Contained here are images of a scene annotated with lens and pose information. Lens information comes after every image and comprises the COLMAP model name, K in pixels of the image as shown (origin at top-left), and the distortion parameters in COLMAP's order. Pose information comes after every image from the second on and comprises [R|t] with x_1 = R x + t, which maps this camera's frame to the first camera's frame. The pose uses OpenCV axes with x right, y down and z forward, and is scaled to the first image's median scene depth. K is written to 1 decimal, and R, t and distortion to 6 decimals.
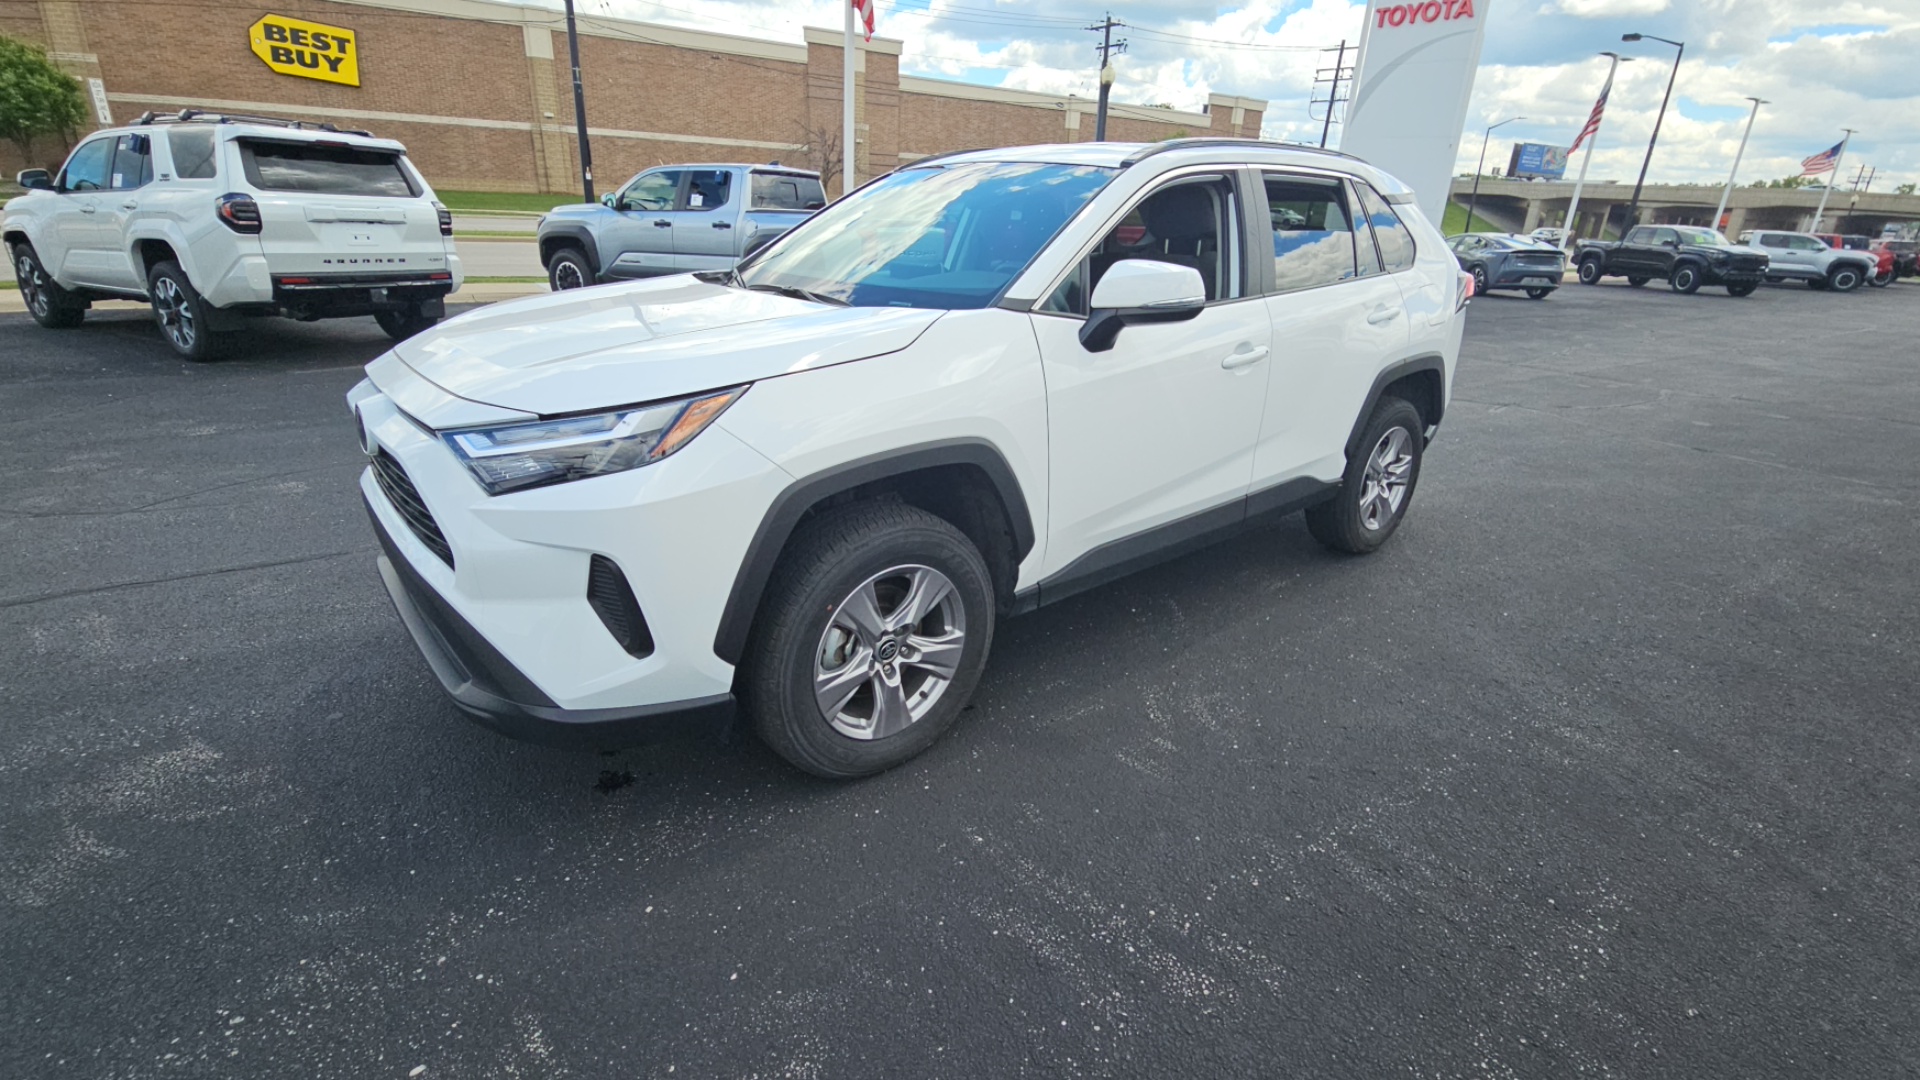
lens RADIAL K [[851.4, 0, 980.6], [0, 851.4, 547.1], [0, 0, 1]] dist [0.012786, -0.008458]
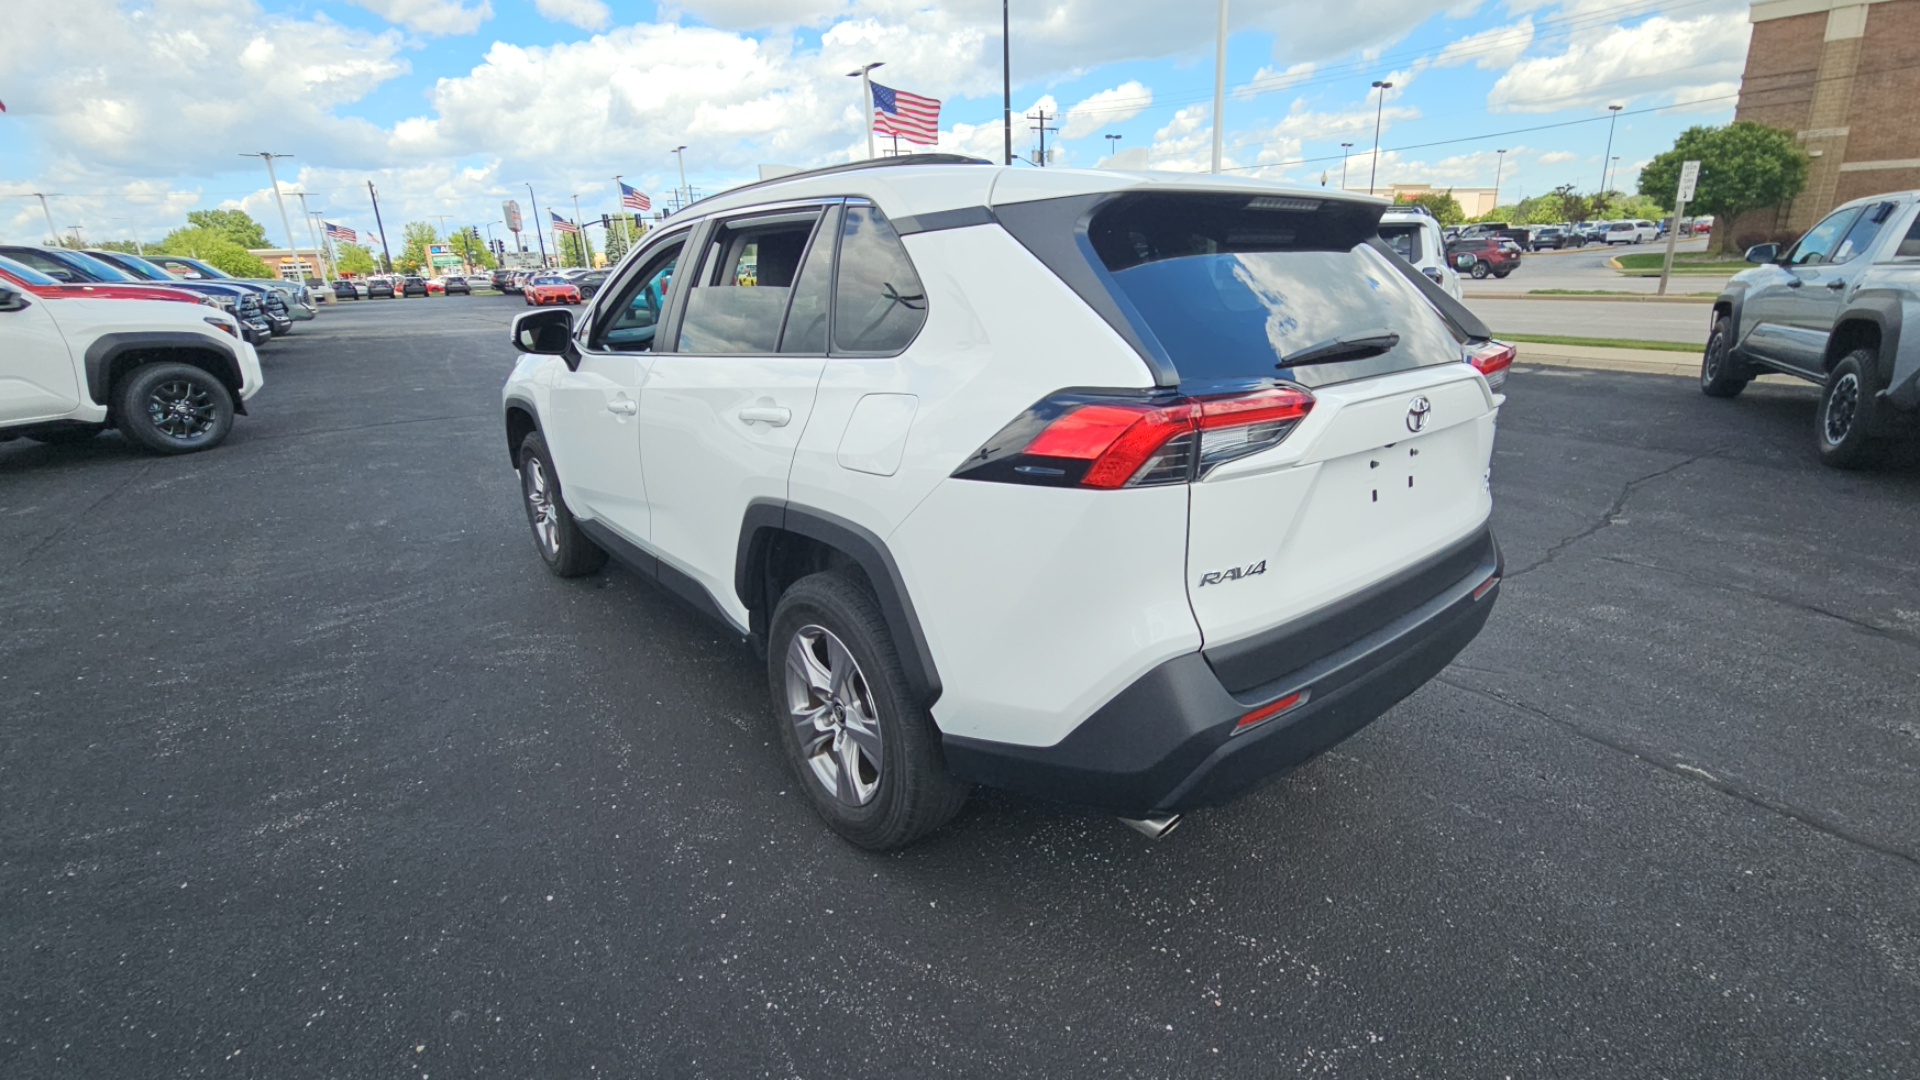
lens RADIAL K [[858.6, 0, 983.3], [0, 858.6, 547.2], [0, 0, 1]] dist [0.011962, -0.010186]
pose [[-0.018239, 0.278976, -0.960125, 0.103964], [-0.347201, 0.898758, 0.267740, -0.038583], [0.937613, 0.338240, 0.080468, 0.106454]]
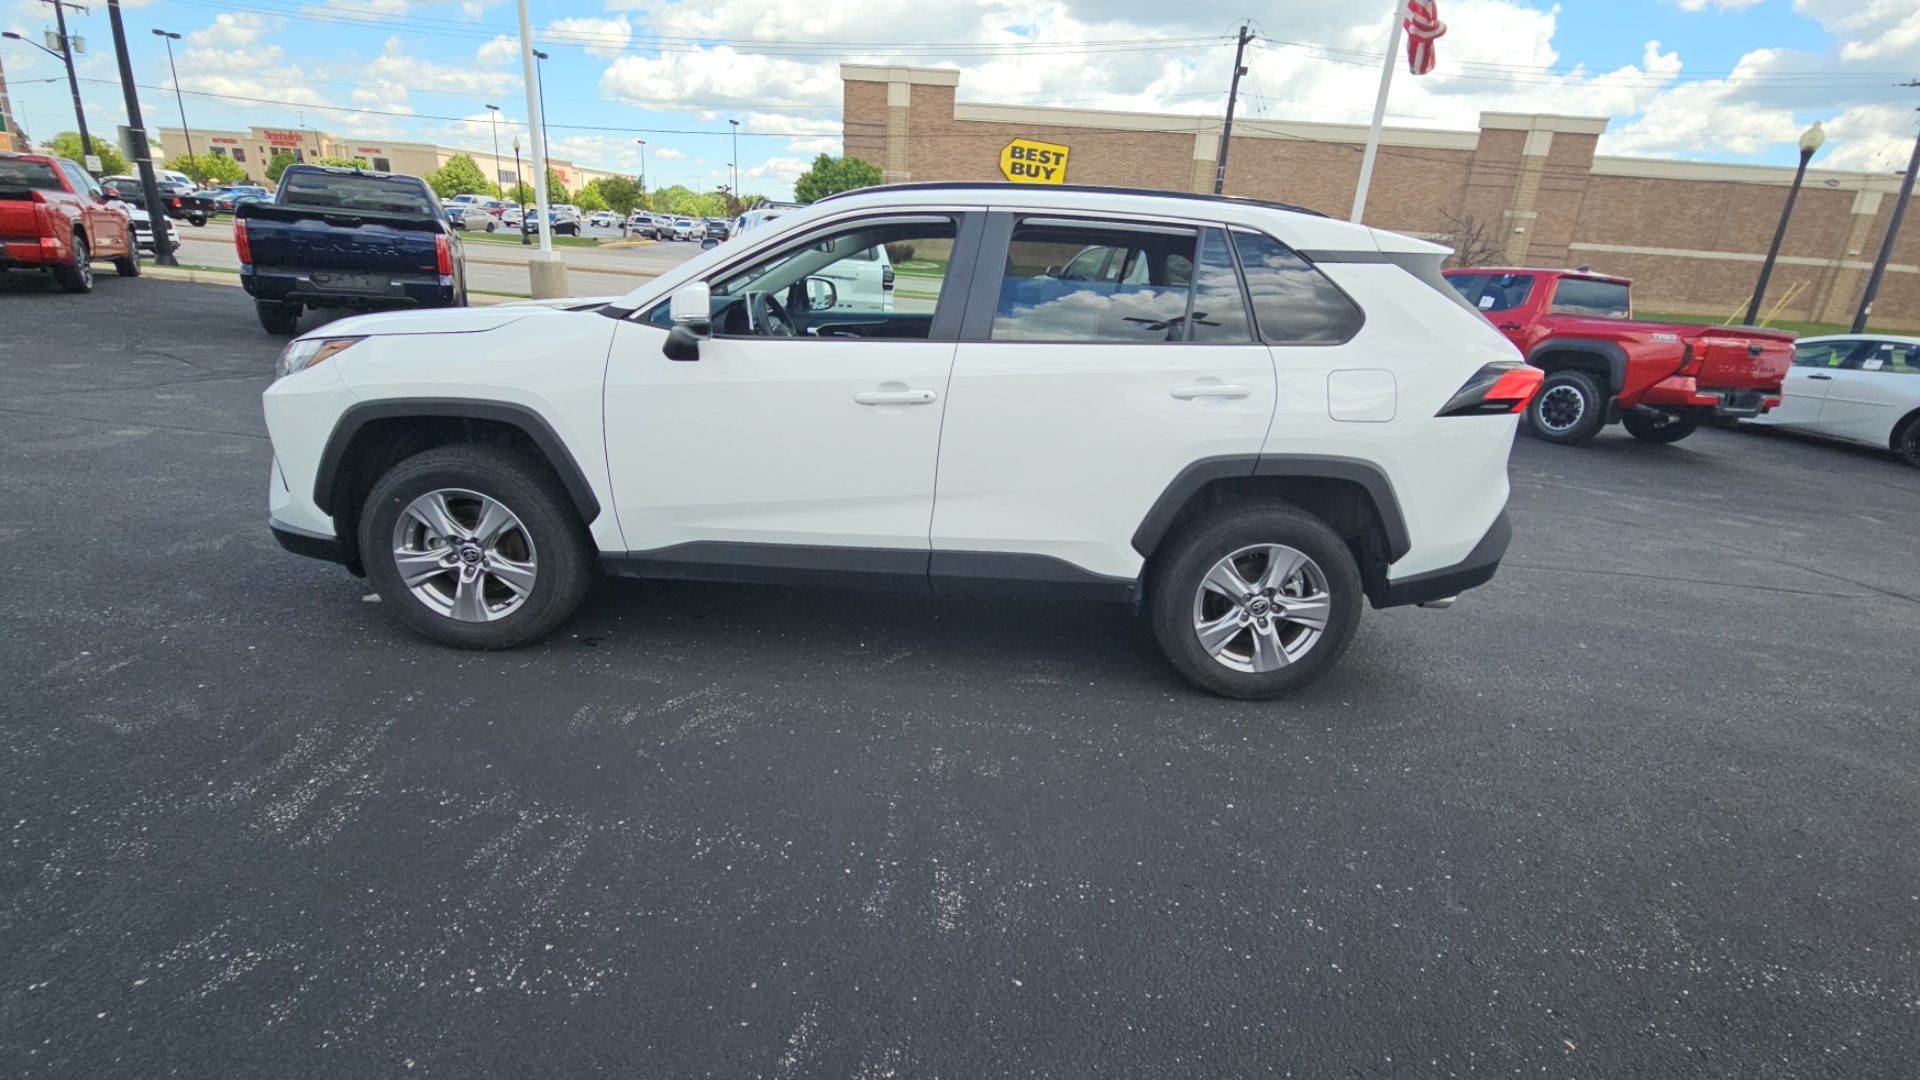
lens RADIAL K [[858.3, 0, 981.6], [0, 858.3, 545.9], [0, 0, 1]] dist [0.007536, -0.005745]
pose [[0.759997, 0.221078, -0.611170, 0.078140], [-0.278268, 0.960502, 0.001412, -0.006919], [0.587342, 0.168995, 0.791498, 0.024409]]
